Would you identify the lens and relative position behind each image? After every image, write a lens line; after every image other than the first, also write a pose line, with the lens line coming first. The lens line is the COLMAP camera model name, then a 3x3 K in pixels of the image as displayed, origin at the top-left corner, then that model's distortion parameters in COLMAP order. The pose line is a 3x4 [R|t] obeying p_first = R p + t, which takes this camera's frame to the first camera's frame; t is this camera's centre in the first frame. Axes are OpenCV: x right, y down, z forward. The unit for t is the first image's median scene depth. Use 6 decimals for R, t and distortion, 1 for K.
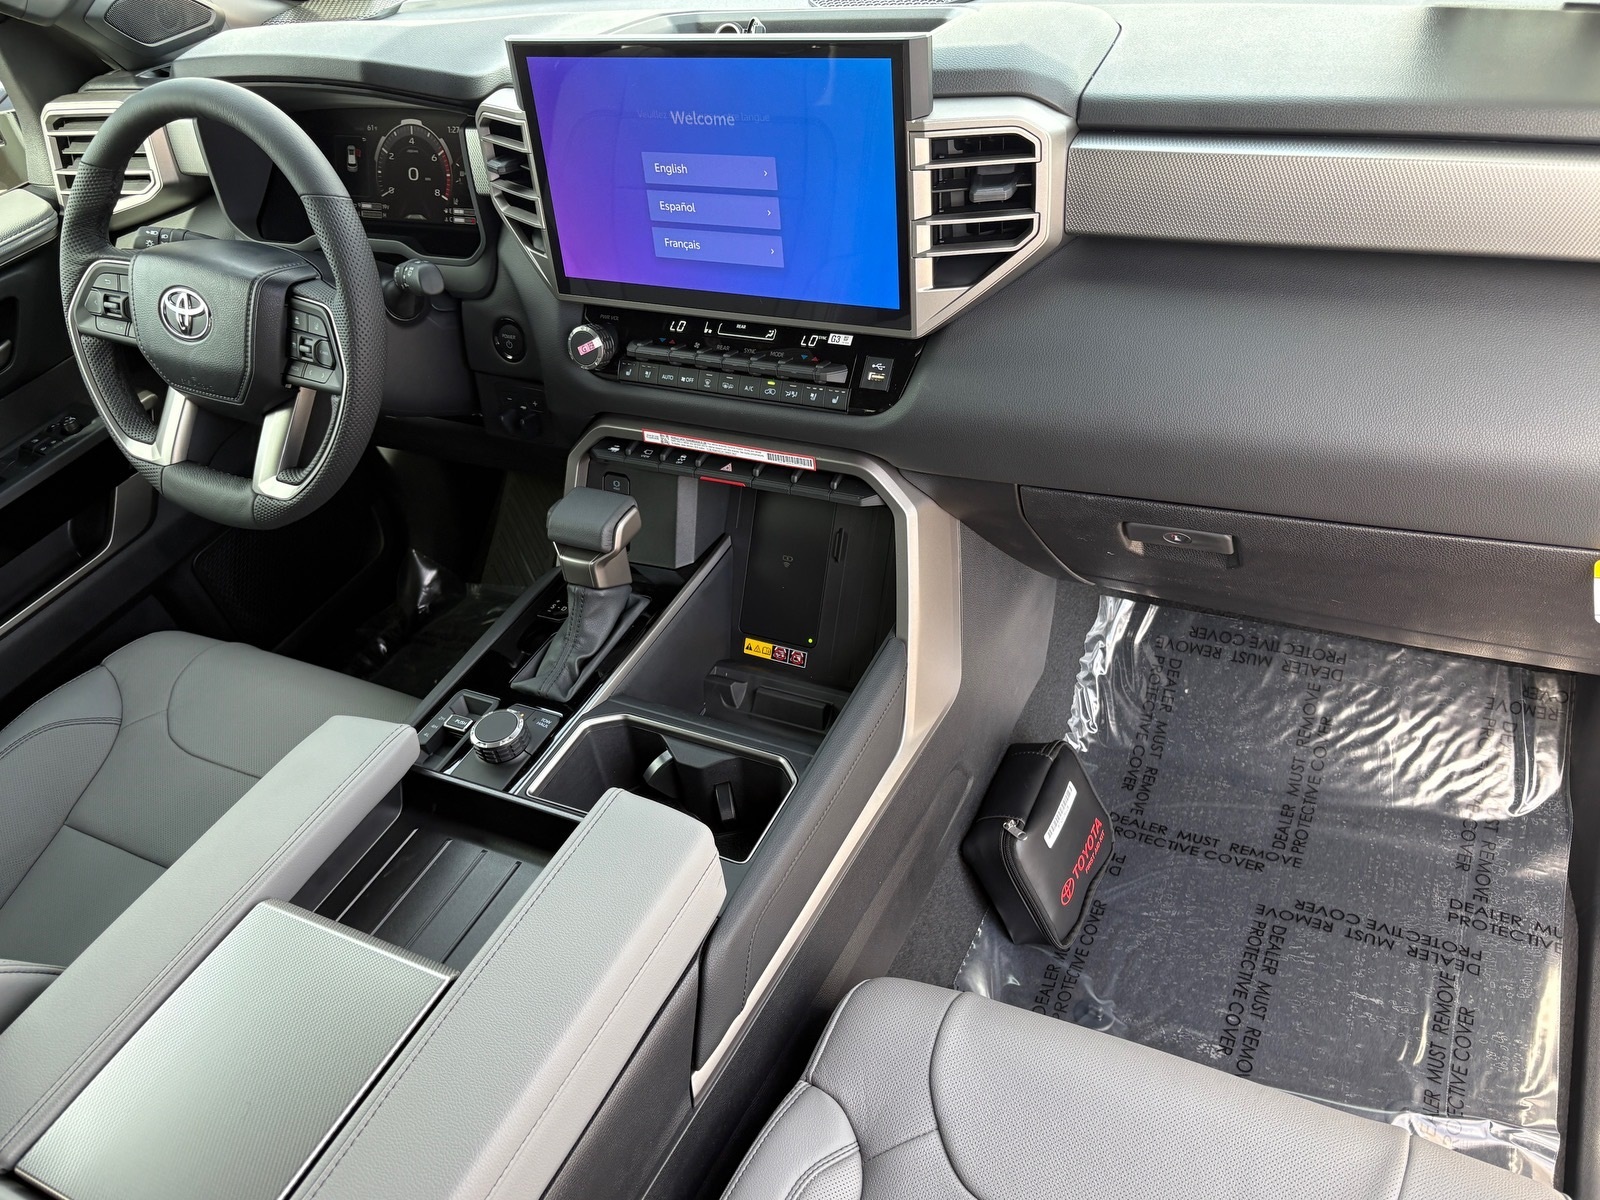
lens RADIAL K [[1261.5, 0, 801.3], [0, 1261.5, 604.3], [0, 0, 1]] dist [0.024912, -0.040144]
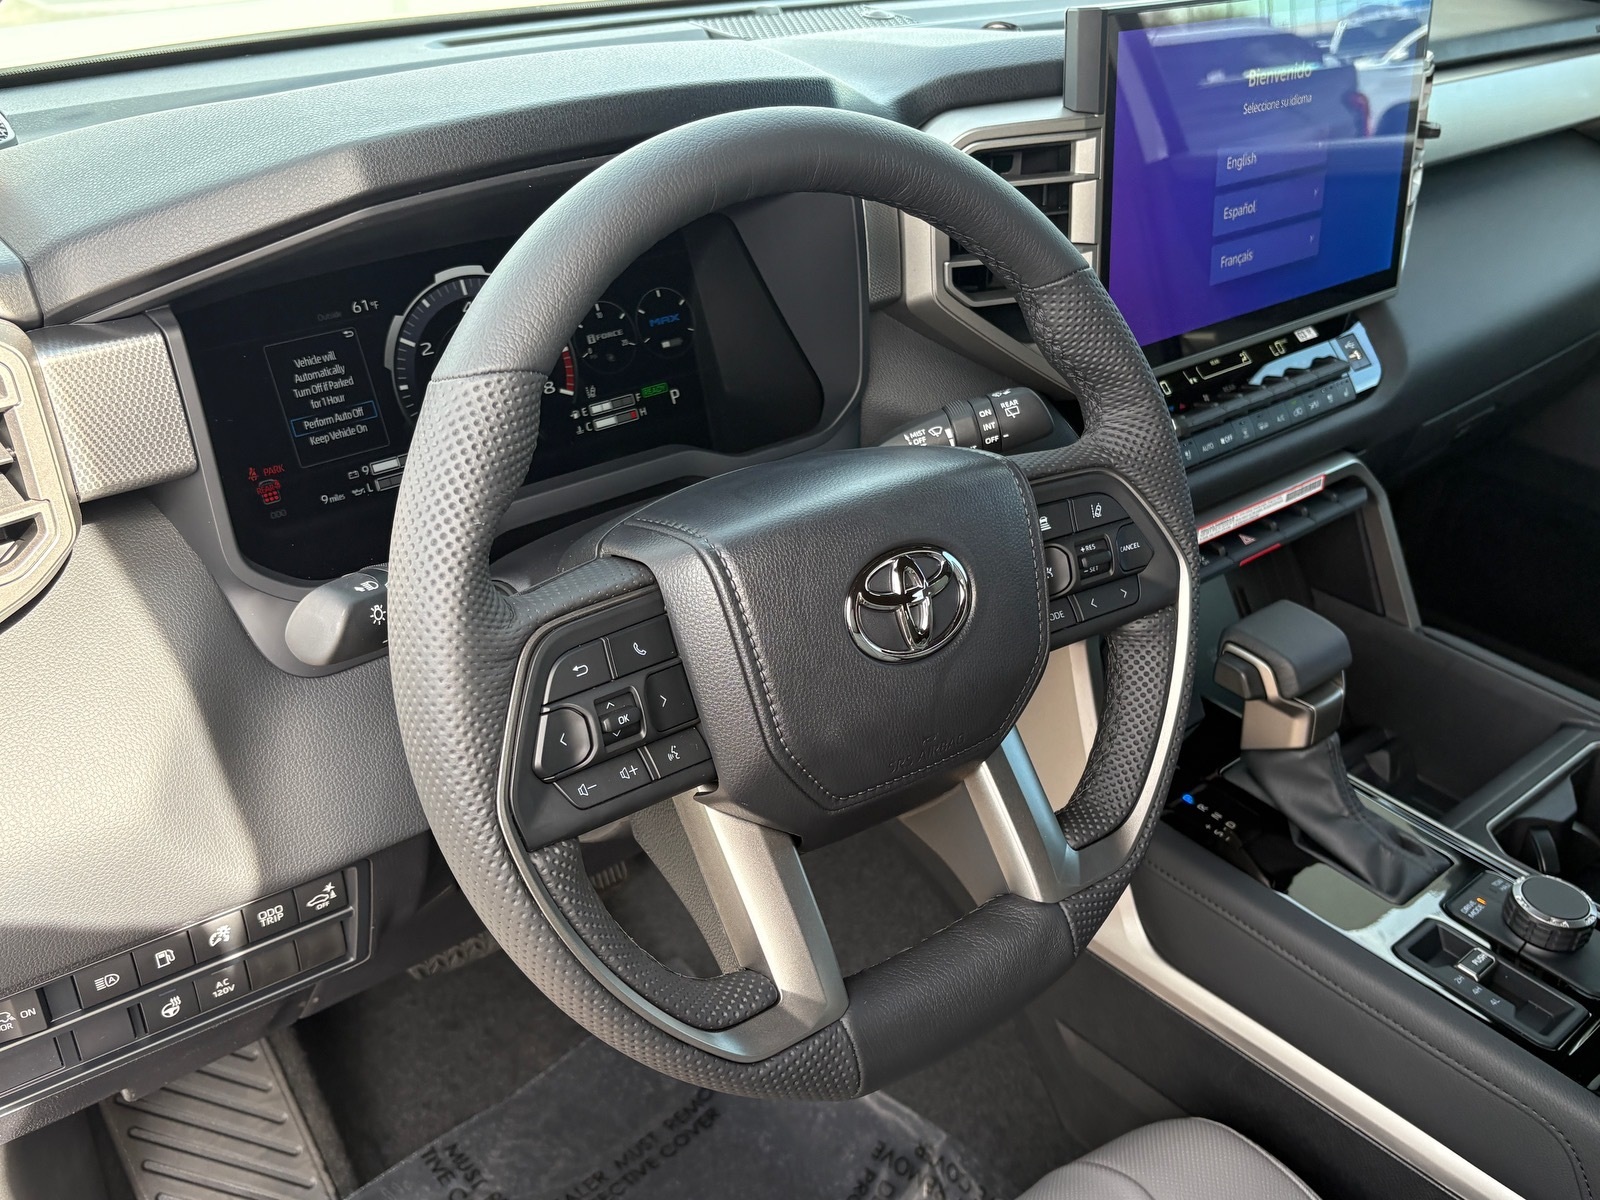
lens RADIAL K [[1425.0, 0, 795.4], [0, 1425.0, 611.6], [0, 0, 1]] dist [0.015852, -0.050052]
pose [[0.370384, -0.326488, 0.869610, -0.976683], [0.516734, 0.850382, 0.099182, -0.311617], [-0.771882, 0.412622, 0.483675, 0.832907]]
